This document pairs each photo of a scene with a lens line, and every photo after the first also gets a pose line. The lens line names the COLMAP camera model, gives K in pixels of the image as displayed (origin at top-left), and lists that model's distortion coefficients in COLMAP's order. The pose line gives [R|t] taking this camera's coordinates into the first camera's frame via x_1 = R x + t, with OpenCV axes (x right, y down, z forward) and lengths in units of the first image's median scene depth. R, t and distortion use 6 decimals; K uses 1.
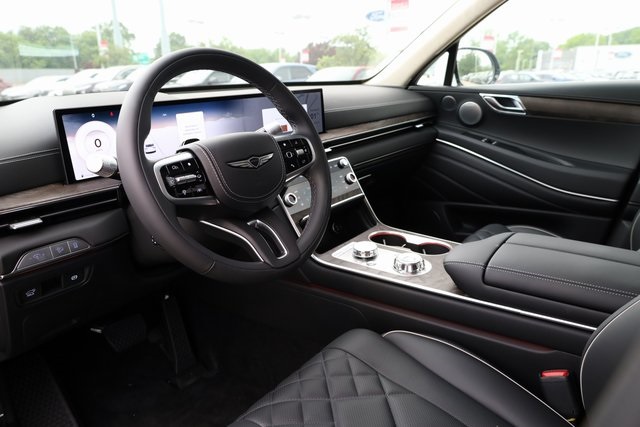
lens RADIAL K [[437.1, 0, 320.0], [0, 437.1, 213.5], [0, 0, 1]] dist [-0.004470, -0.003003]
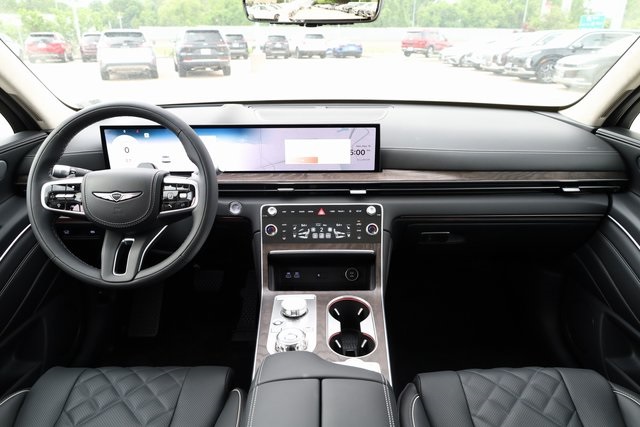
lens RADIAL K [[437.1, 0, 320.0], [0, 437.1, 213.5], [0, 0, 1]] dist [-0.004470, -0.003003]
pose [[0.628229, 0.310962, -0.713183, 1.040062], [-0.254122, 0.948393, 0.189668, -0.422365], [0.735357, 0.062080, 0.674830, 0.543331]]
